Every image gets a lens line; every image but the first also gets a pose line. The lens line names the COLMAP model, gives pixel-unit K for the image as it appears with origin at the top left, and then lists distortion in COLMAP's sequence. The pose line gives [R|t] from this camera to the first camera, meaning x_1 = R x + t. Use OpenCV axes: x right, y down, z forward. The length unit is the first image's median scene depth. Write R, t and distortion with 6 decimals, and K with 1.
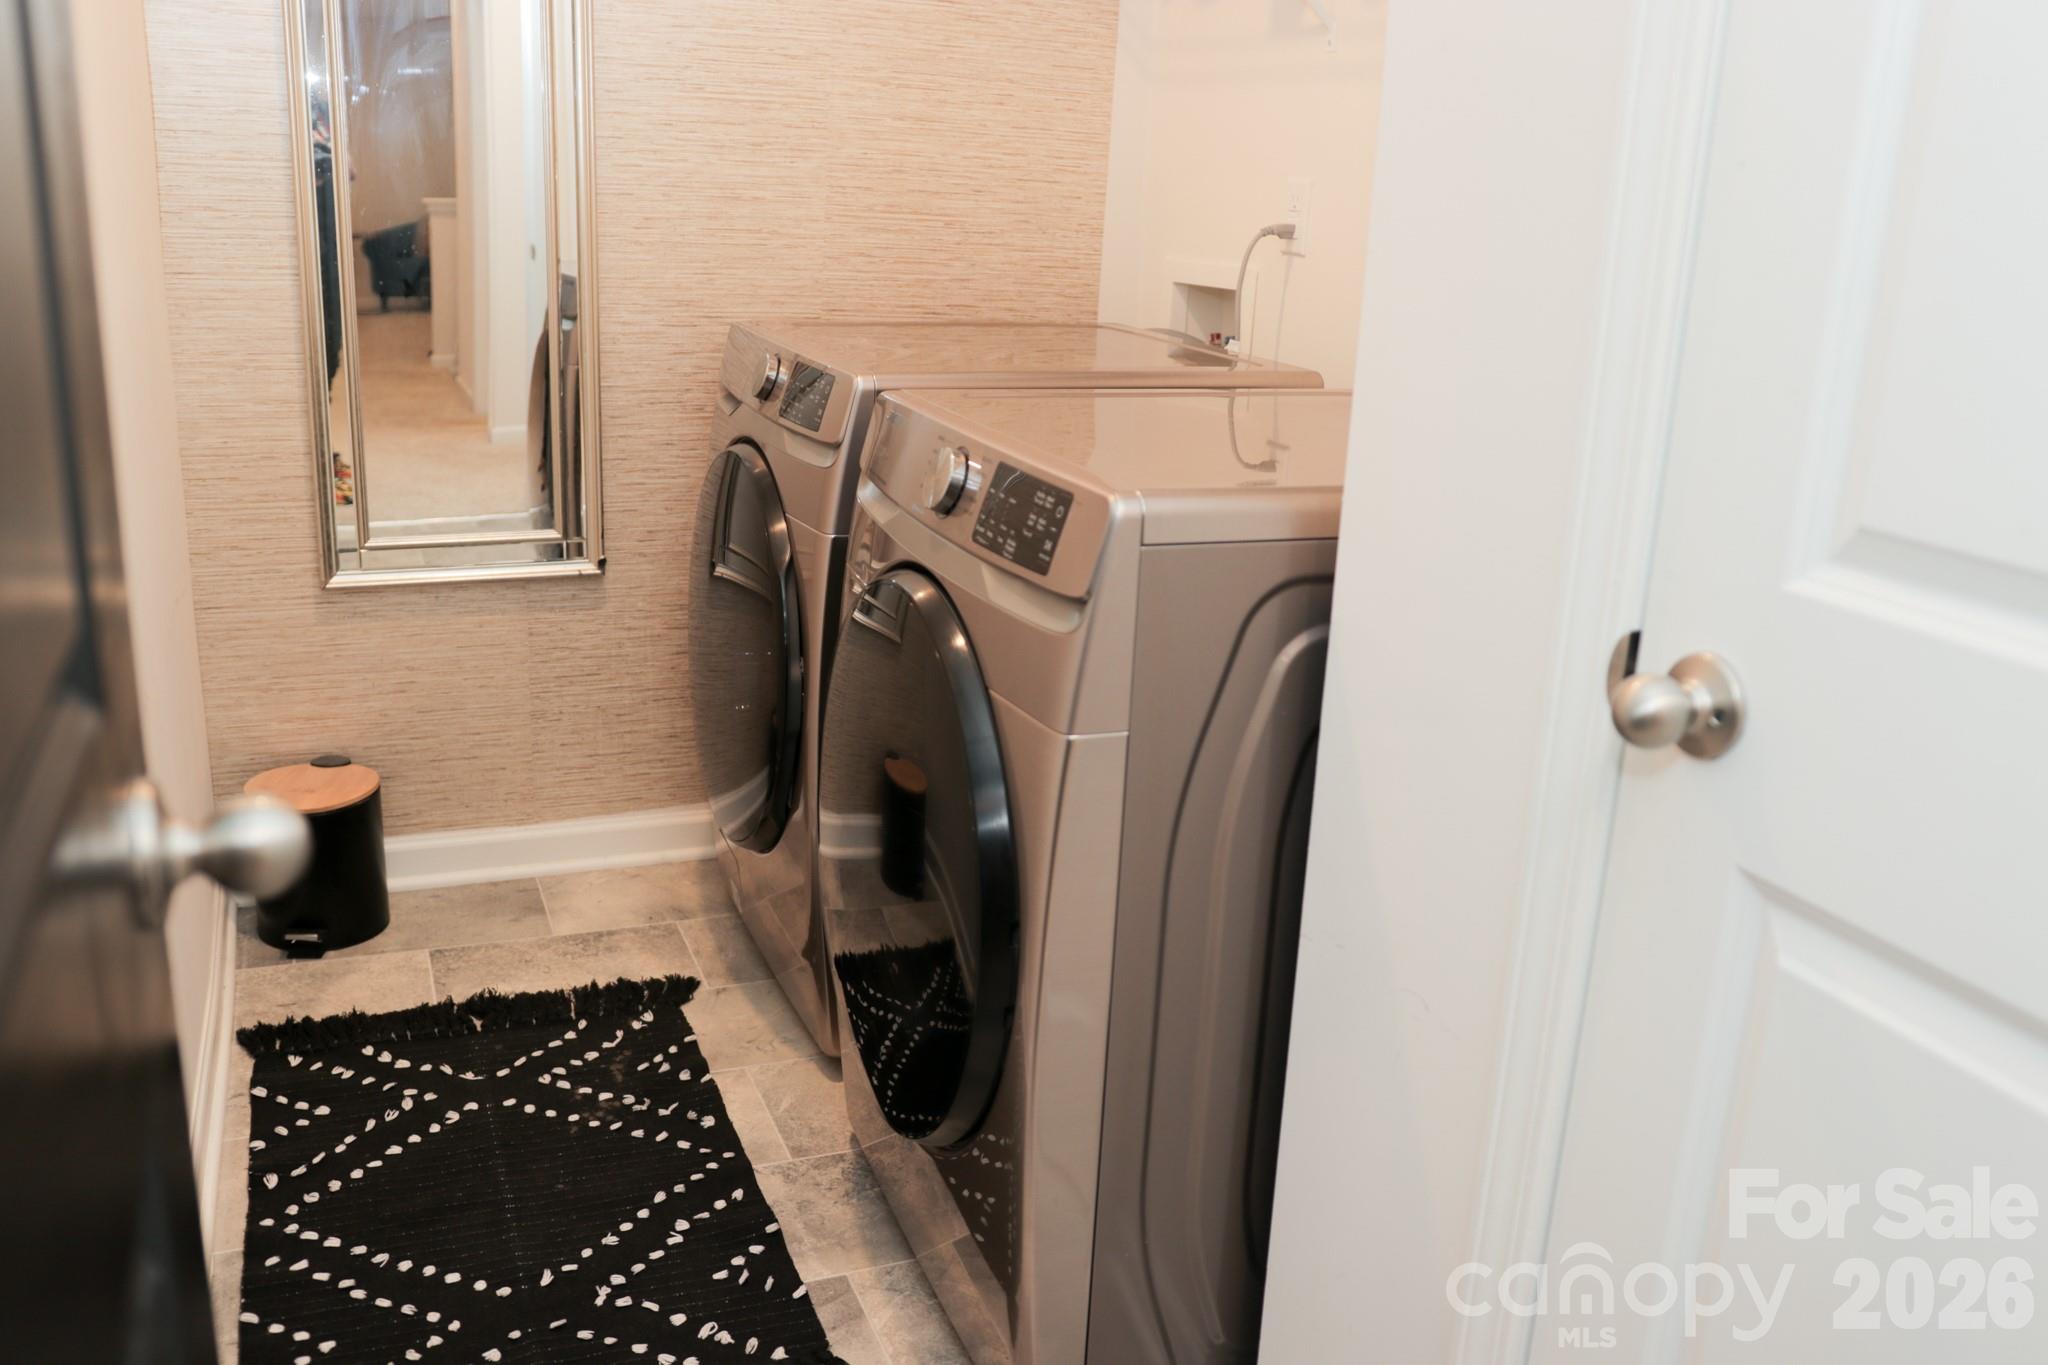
lens RADIAL K [[1700.1, 0, 1023.4], [0, 1700.1, 680.7], [0, 0, 1]] dist [-0.077070, 0.050098]
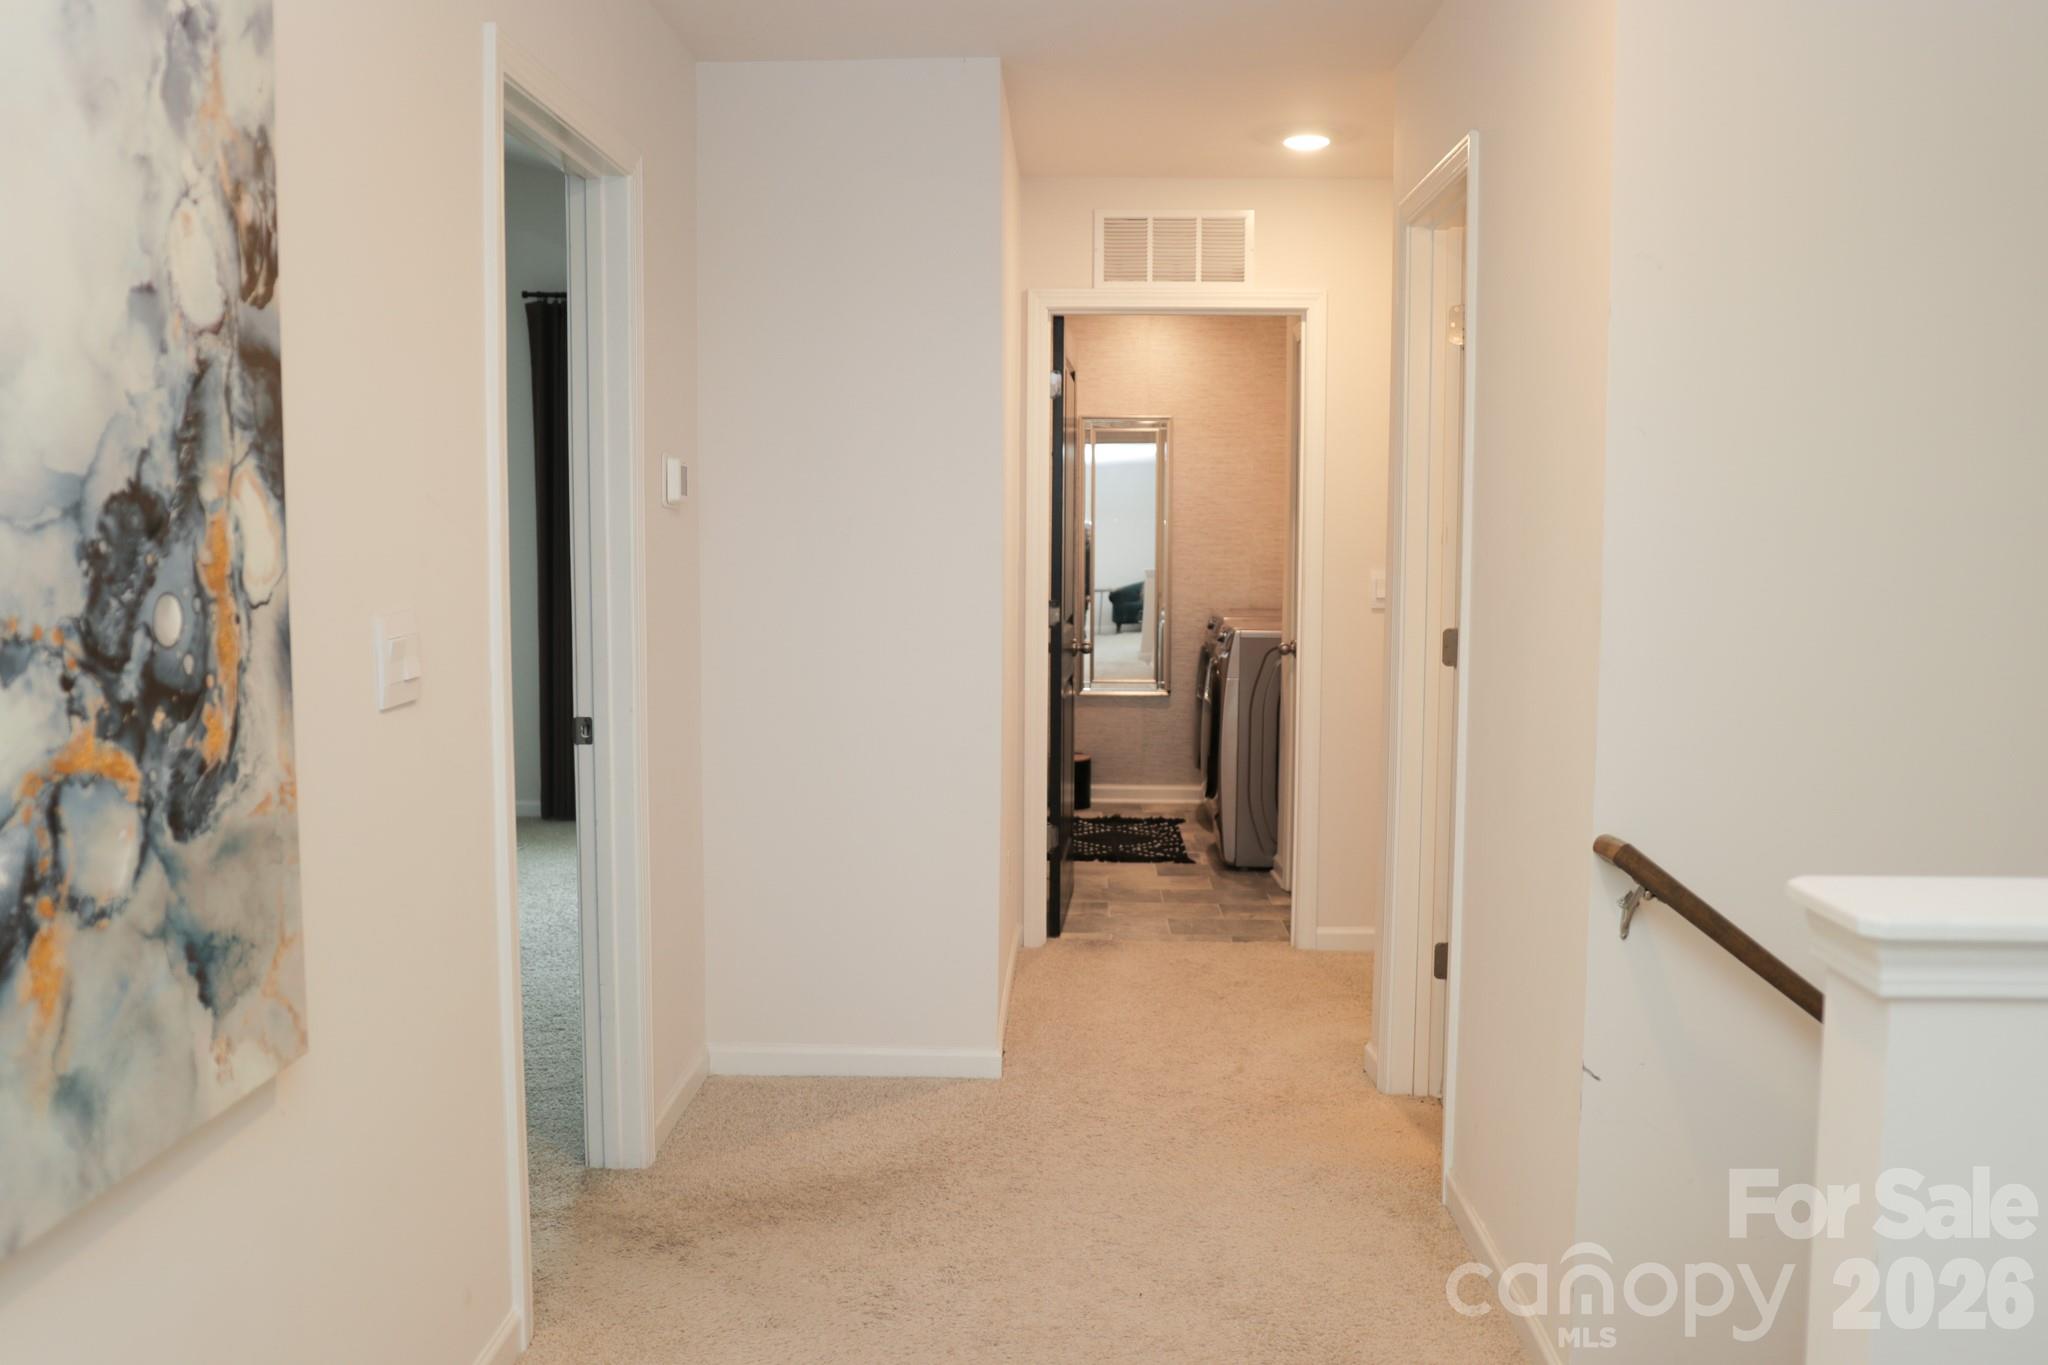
lens RADIAL K [[1700.1, 0, 1024.1], [0, 1700.1, 681.4], [0, 0, 1]] dist [-0.077070, 0.050098]
pose [[0.910243, -0.001657, -0.414071, 0.734953], [-0.086809, 0.977006, -0.194742, 0.505342], [0.404873, 0.213207, 0.889168, -1.708328]]
